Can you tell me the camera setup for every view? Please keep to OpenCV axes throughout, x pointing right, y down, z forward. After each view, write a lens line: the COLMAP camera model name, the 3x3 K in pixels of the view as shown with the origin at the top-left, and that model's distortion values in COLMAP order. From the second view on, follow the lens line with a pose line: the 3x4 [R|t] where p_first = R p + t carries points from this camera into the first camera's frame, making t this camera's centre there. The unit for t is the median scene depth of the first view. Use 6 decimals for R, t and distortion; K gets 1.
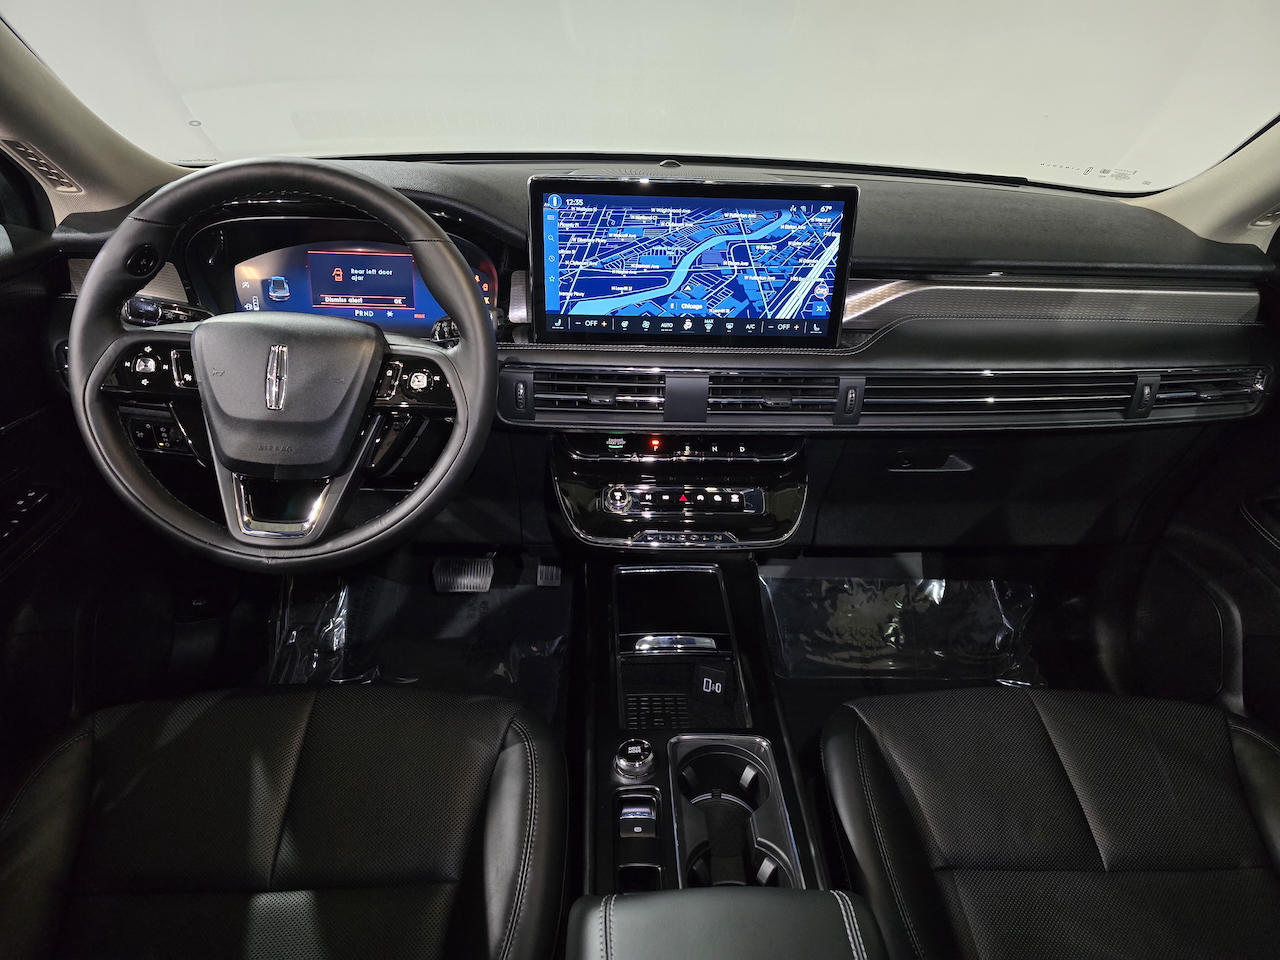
lens RADIAL K [[894.8, 0, 682.9], [0, 894.8, 494.0], [0, 0, 1]] dist [0.029952, -0.051038]
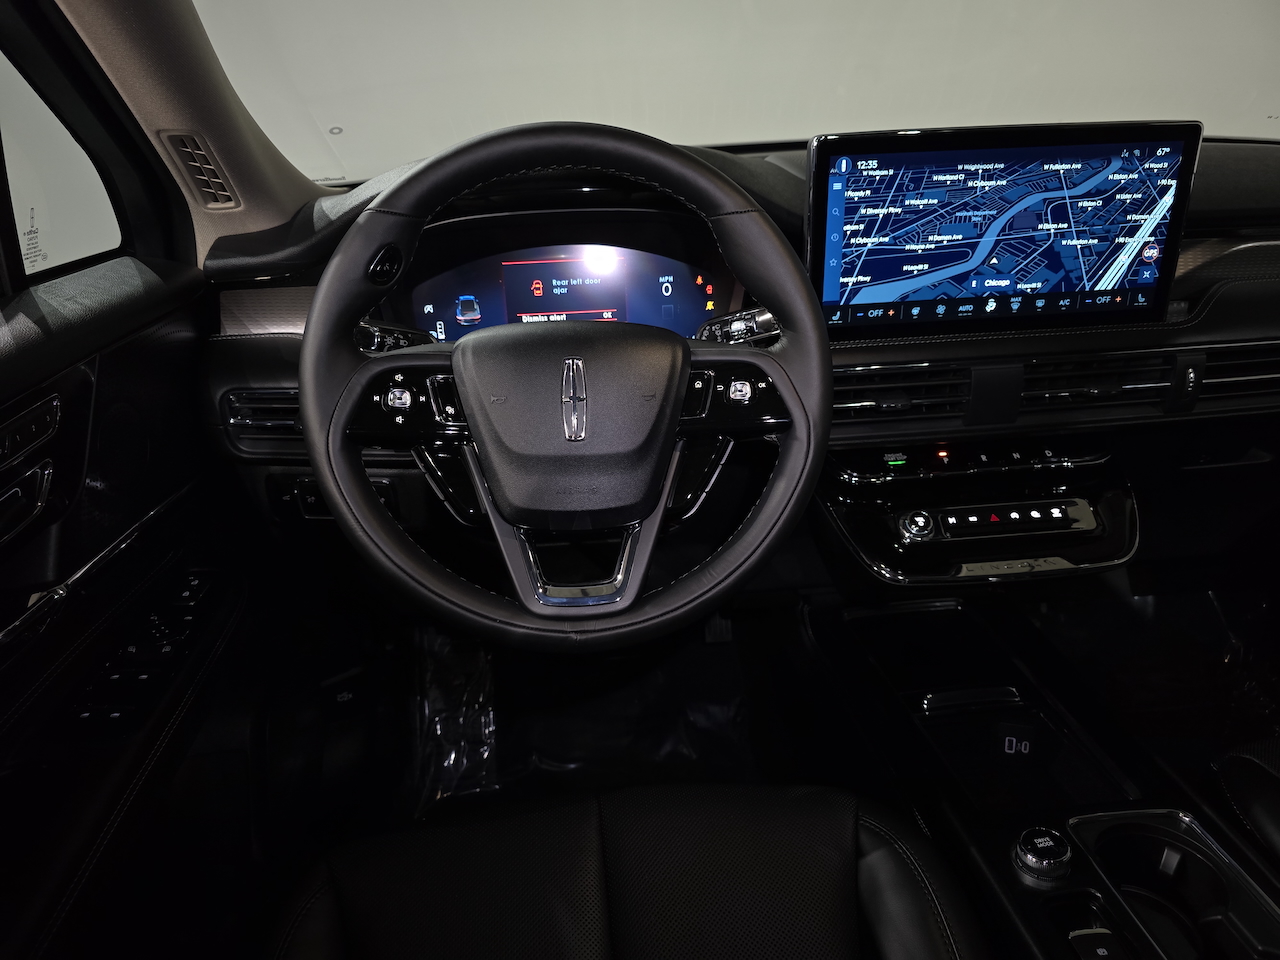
lens RADIAL K [[894.8, 0, 642.5], [0, 894.8, 490.5], [0, 0, 1]] dist [0.029952, -0.051038]
pose [[0.996361, -0.084144, 0.013599, -0.350088], [0.084761, 0.994932, -0.054098, -0.003346], [-0.008979, 0.055054, 0.998443, 0.195971]]
